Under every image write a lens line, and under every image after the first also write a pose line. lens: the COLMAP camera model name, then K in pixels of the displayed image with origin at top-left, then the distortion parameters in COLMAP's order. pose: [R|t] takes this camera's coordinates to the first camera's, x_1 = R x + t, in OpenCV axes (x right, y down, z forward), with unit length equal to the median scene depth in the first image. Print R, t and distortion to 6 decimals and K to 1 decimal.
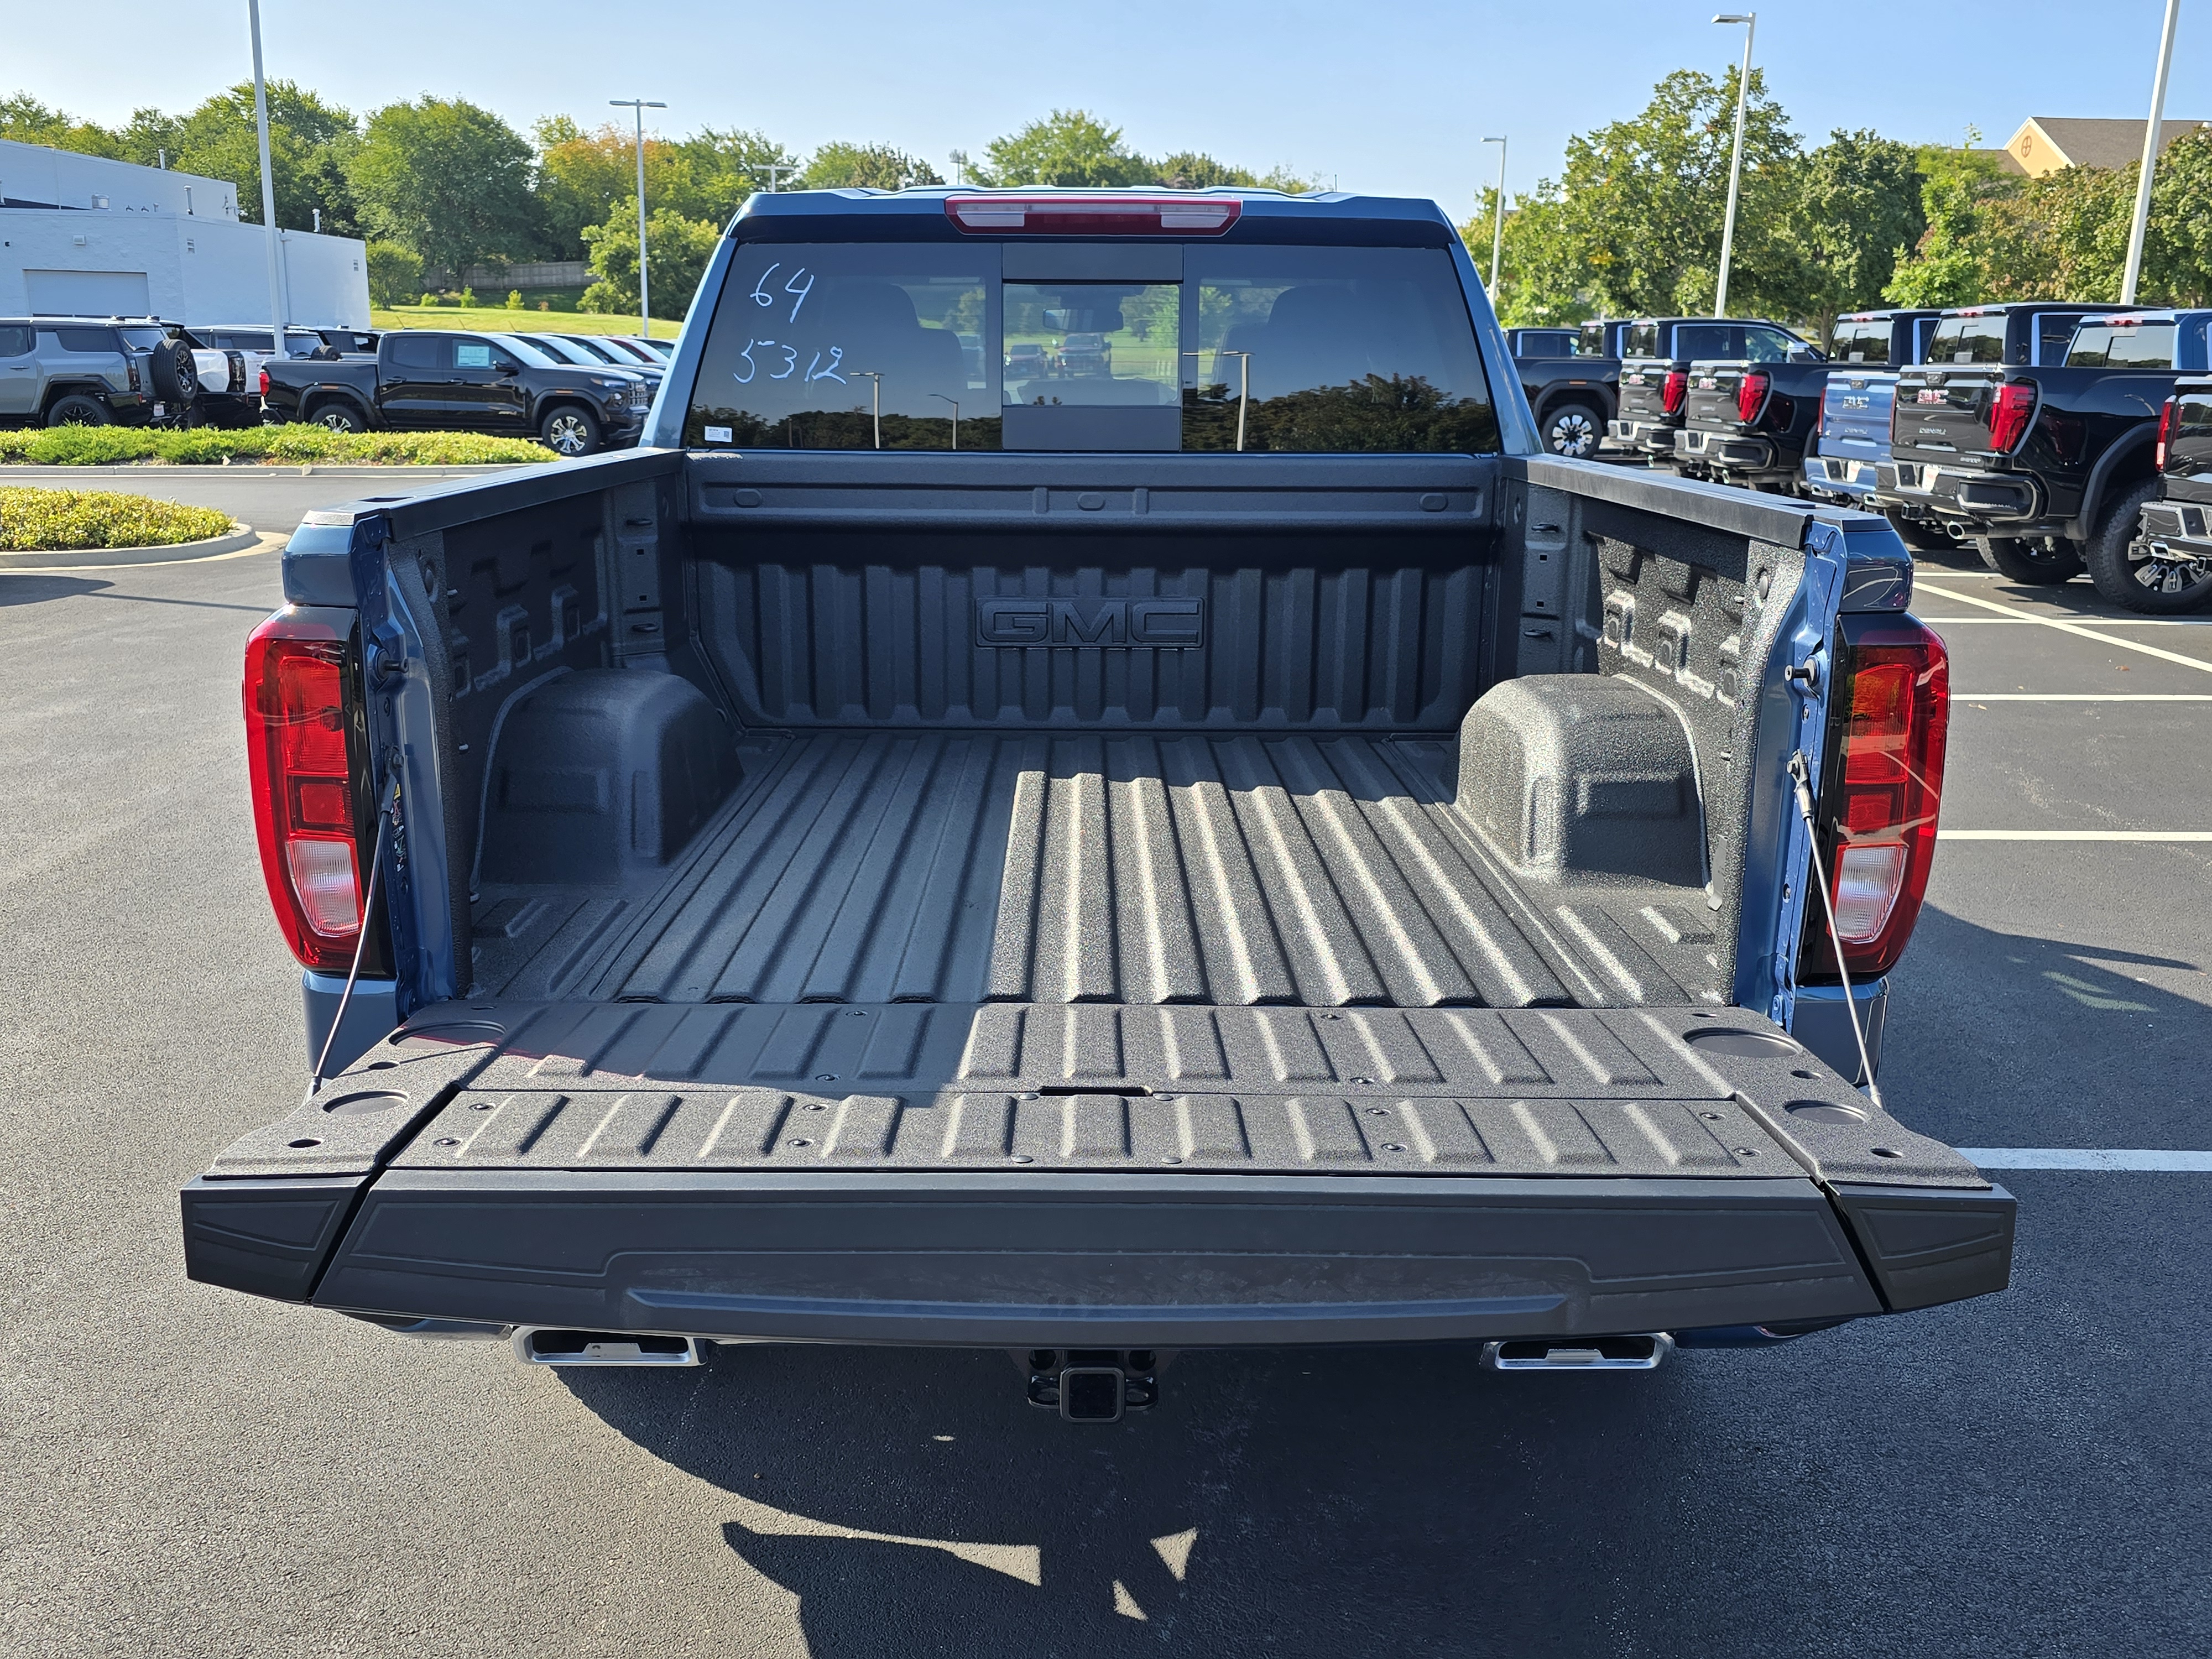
lens RADIAL K [[1937.1, 0, 1088.9], [0, 1937.1, 846.0], [0, 0, 1]] dist [0.075468, -0.090670]
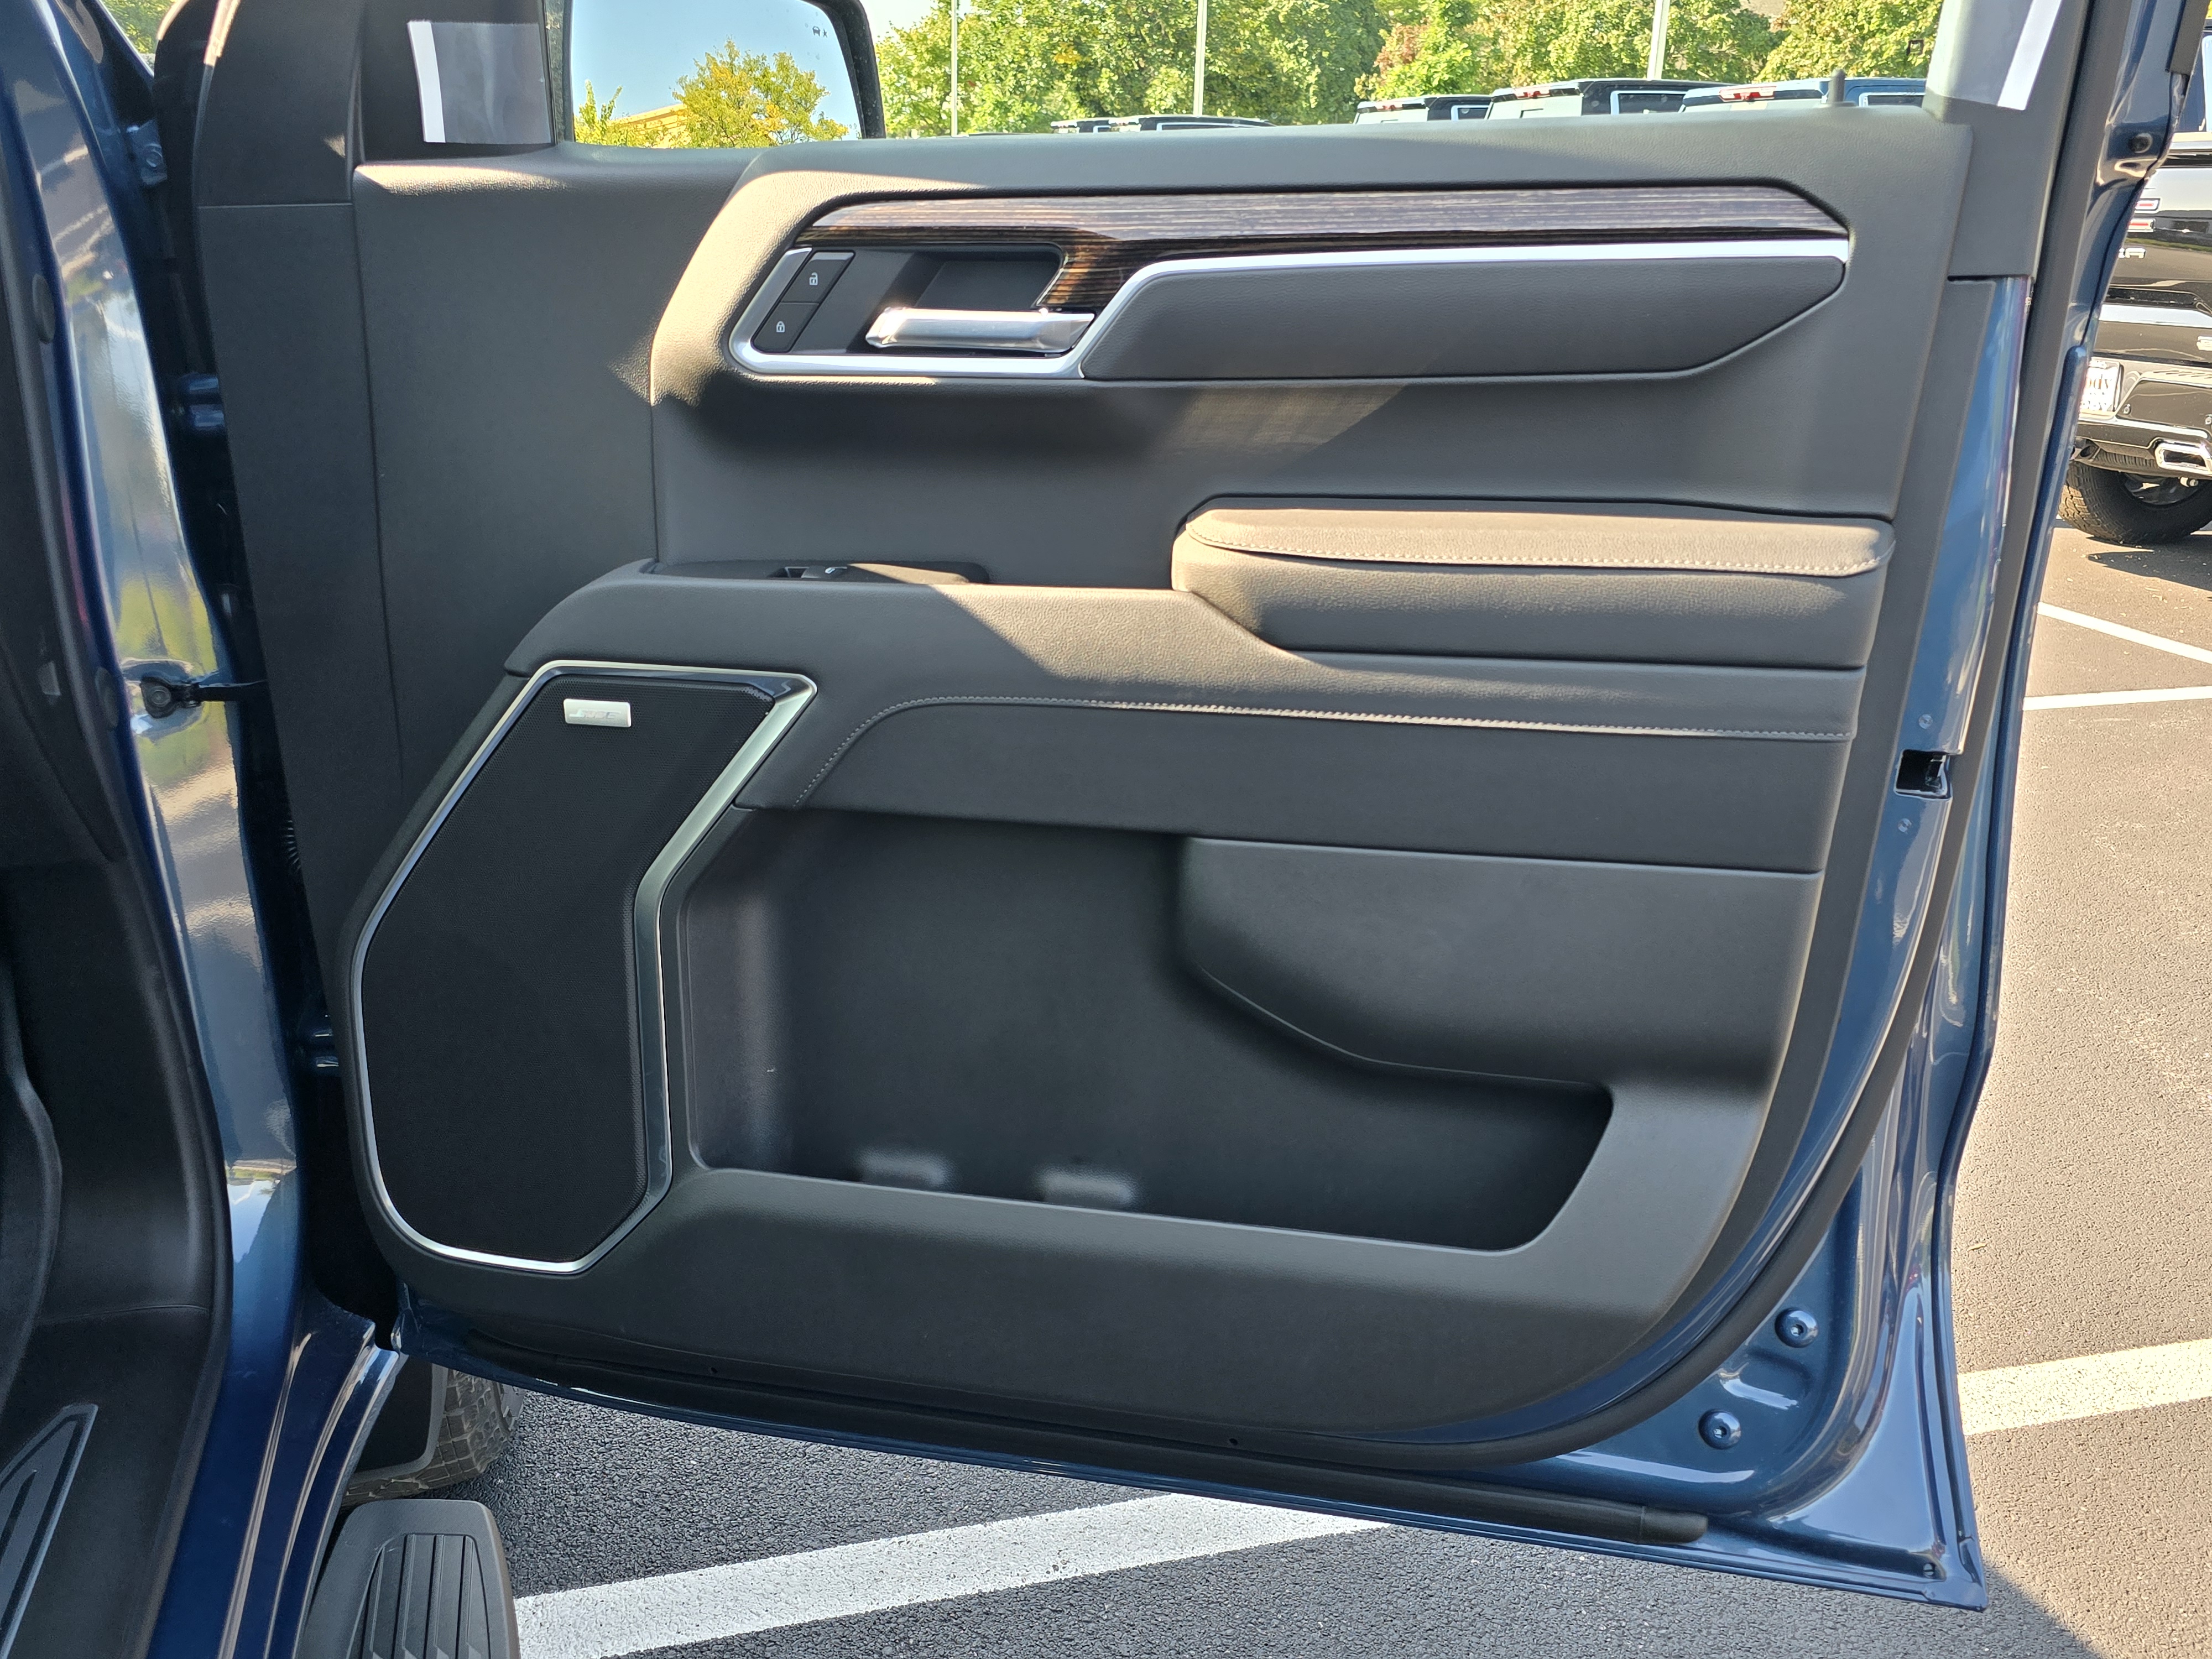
lens RADIAL K [[1937.1, 0, 1088.9], [0, 1937.1, 846.0], [0, 0, 1]] dist [0.075468, -0.090670]
pose [[0.966814, -0.078459, 0.243137, 0.026118], [0.058197, 0.994291, 0.089438, -0.021186], [-0.248766, -0.072320, 0.965860, 0.107345]]
